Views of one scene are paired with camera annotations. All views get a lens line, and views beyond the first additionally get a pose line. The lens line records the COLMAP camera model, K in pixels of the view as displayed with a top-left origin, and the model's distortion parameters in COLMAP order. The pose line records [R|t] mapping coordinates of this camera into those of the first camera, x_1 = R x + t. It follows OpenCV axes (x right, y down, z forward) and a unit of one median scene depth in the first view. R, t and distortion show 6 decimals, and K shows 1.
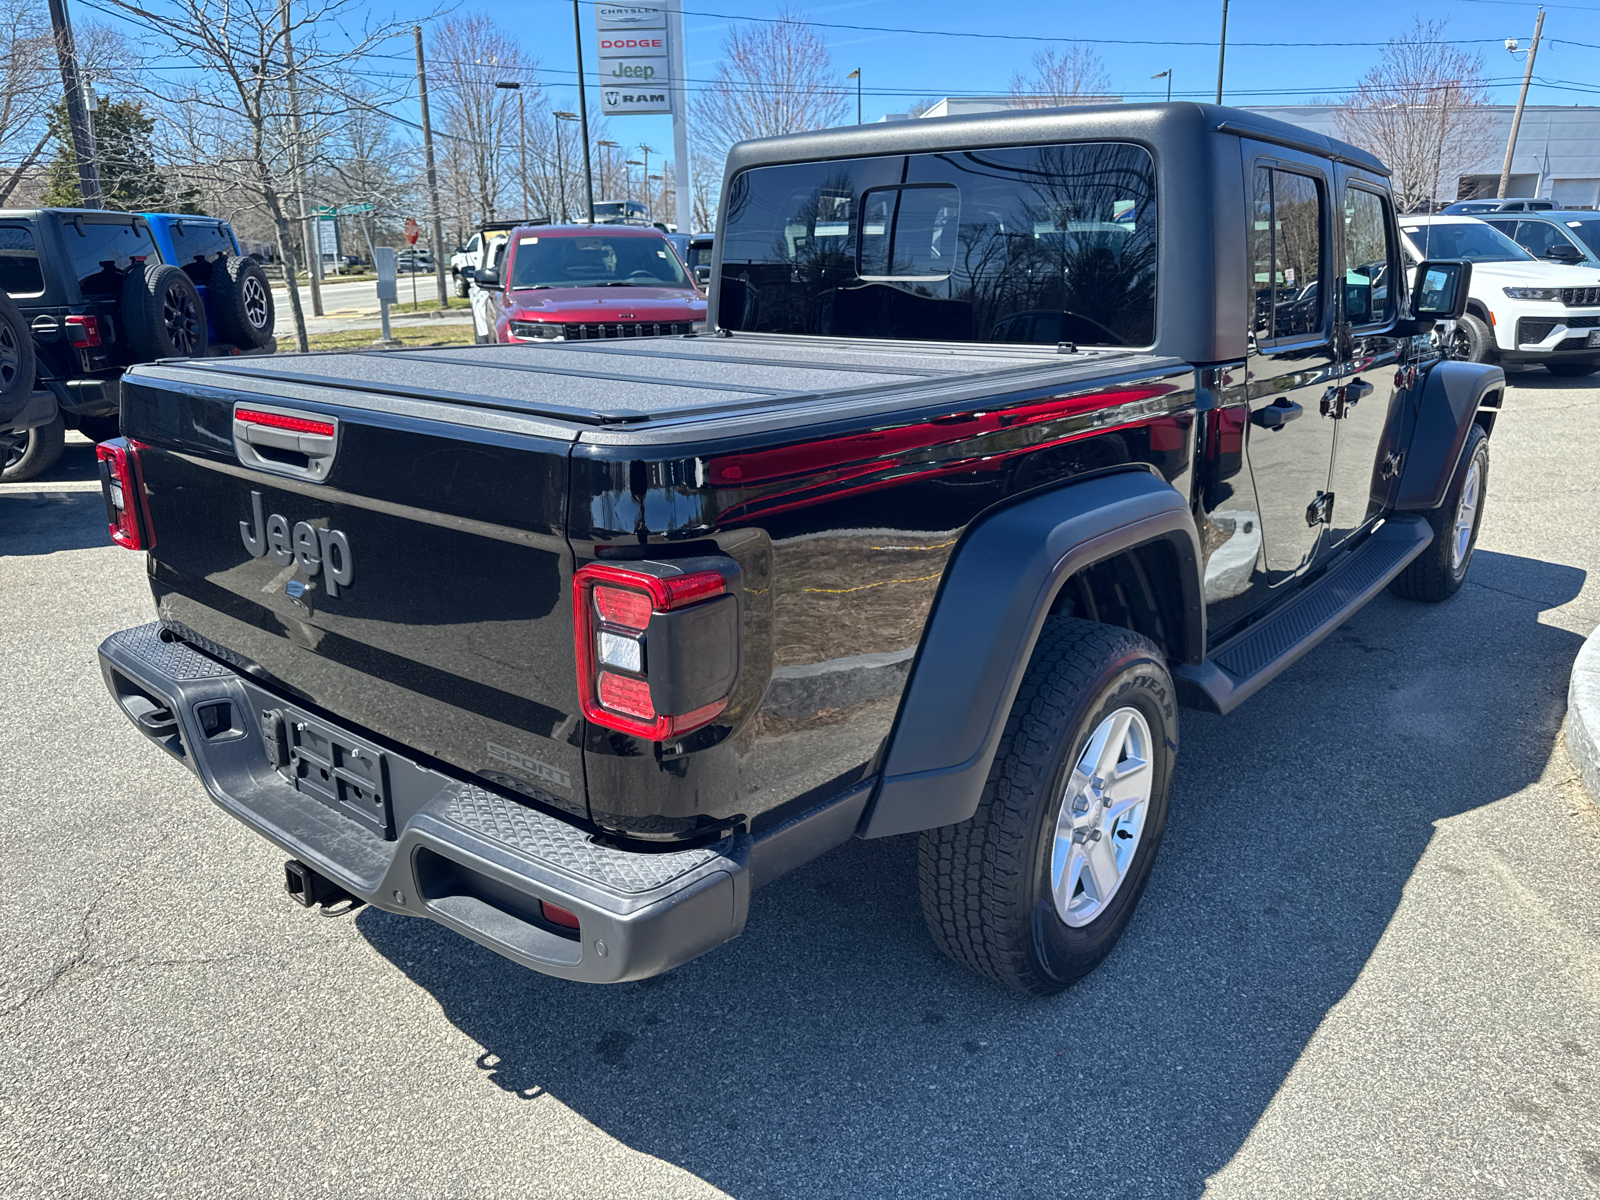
lens RADIAL K [[1122.9, 0, 803.0], [0, 1122.9, 592.0], [0, 0, 1]] dist [0.054663, -0.057039]
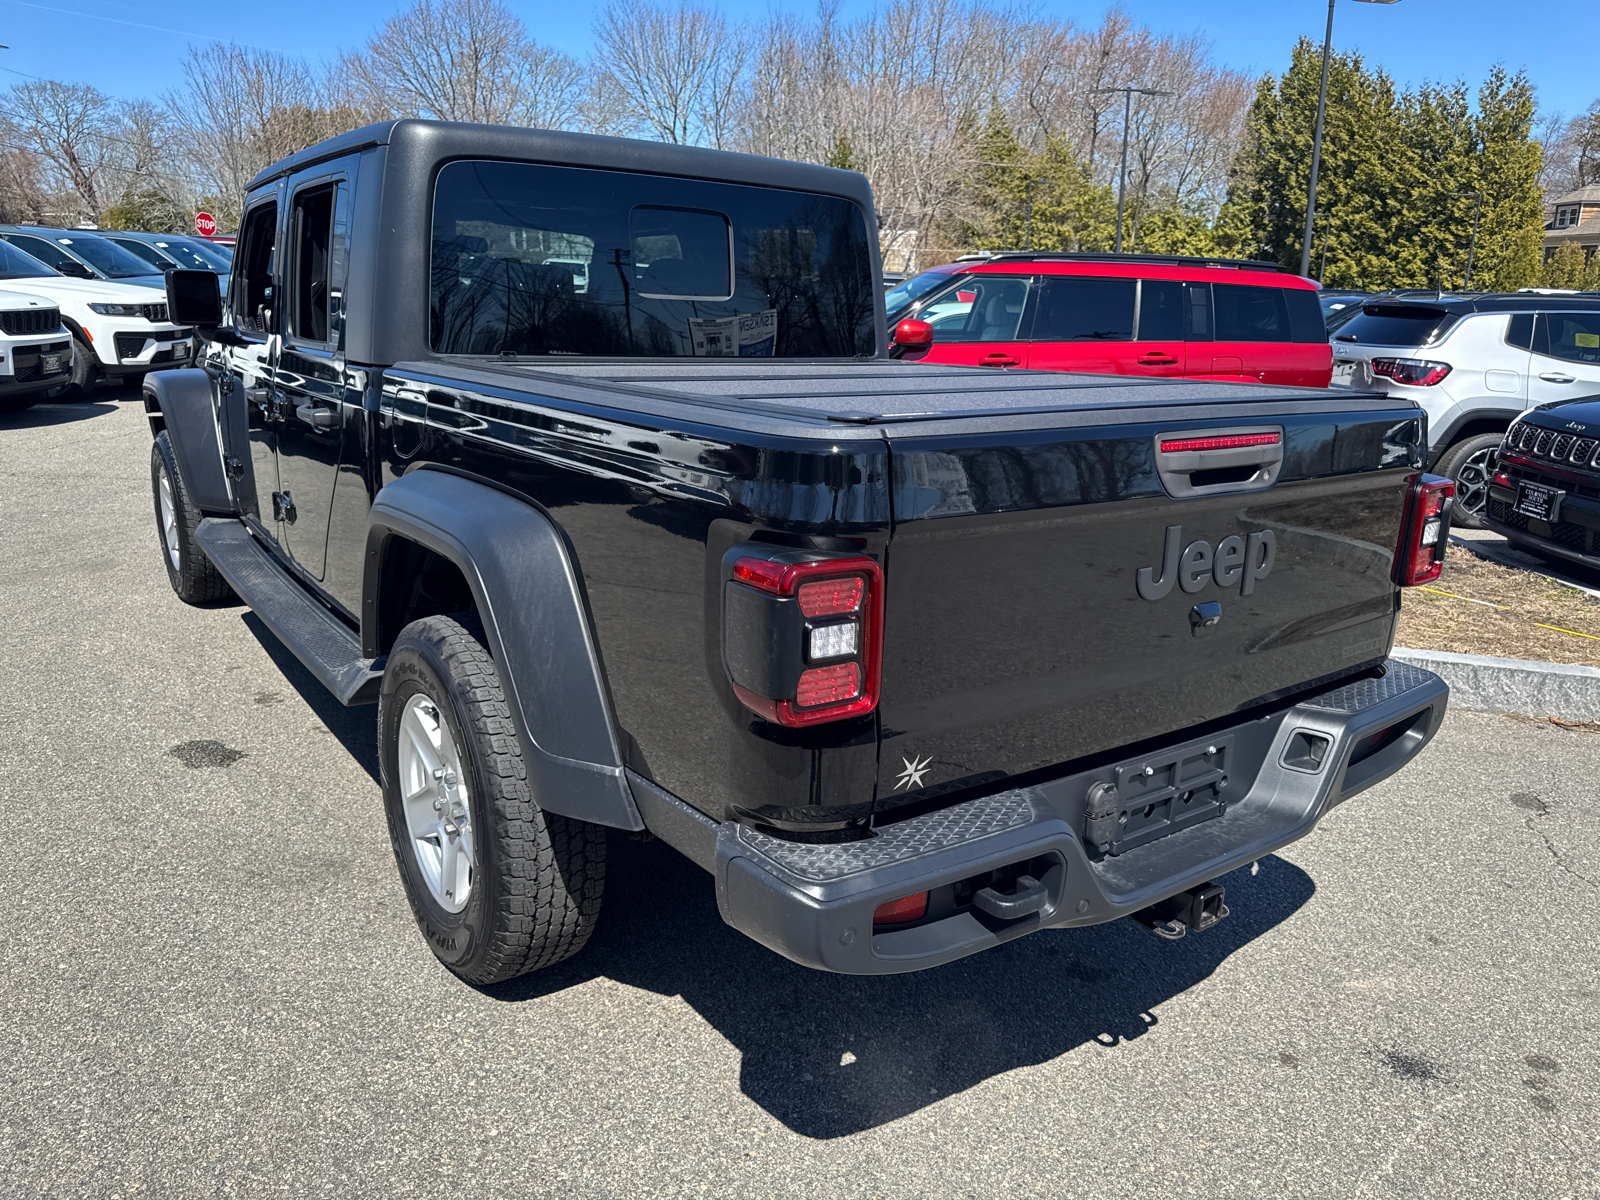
lens RADIAL K [[1122.9, 0, 803.0], [0, 1122.9, 592.0], [0, 0, 1]] dist [0.054663, -0.057039]
pose [[0.280413, -0.235326, 0.930586, -0.200113], [0.246907, 0.954544, 0.166984, -0.036959], [-0.927581, 0.182943, 0.325770, 0.136192]]
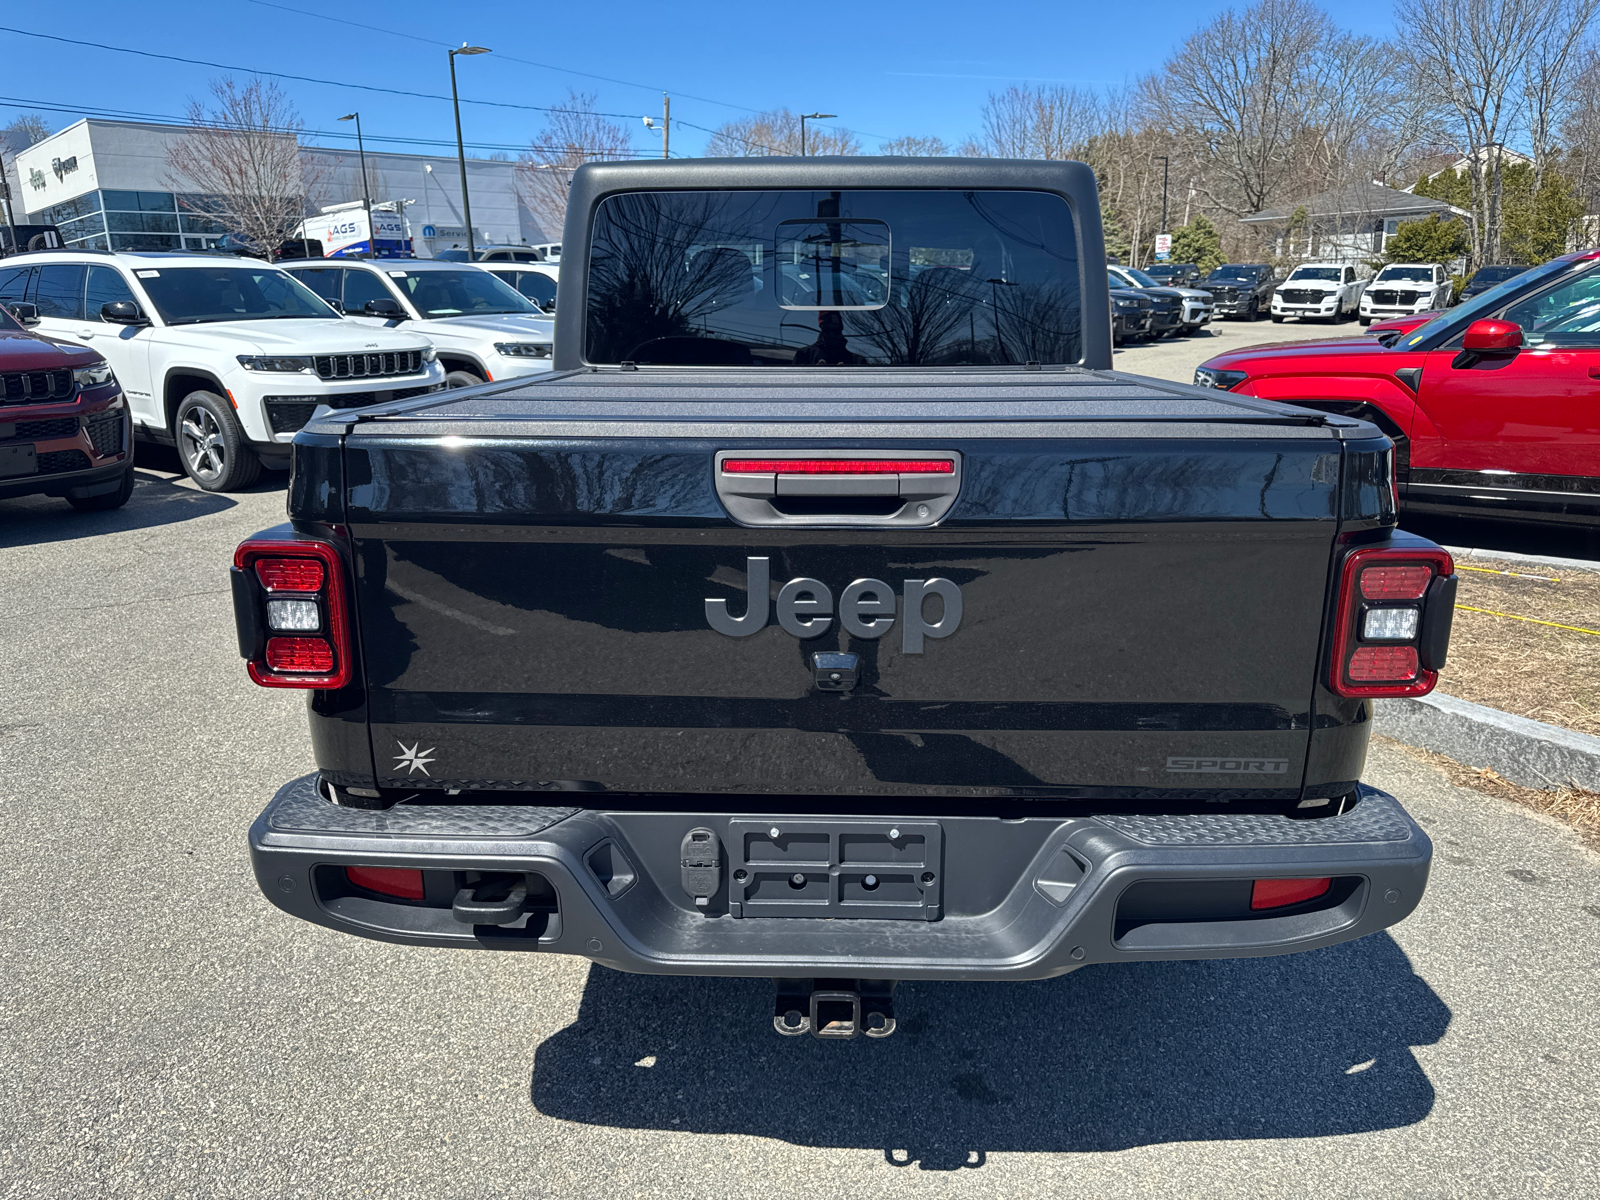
lens RADIAL K [[1122.9, 0, 803.0], [0, 1122.9, 592.0], [0, 0, 1]] dist [0.054663, -0.057039]
pose [[0.796065, -0.152328, 0.585727, -0.129667], [0.172906, 0.984712, 0.021092, -0.010406], [-0.579986, 0.084485, 0.810234, 0.044005]]
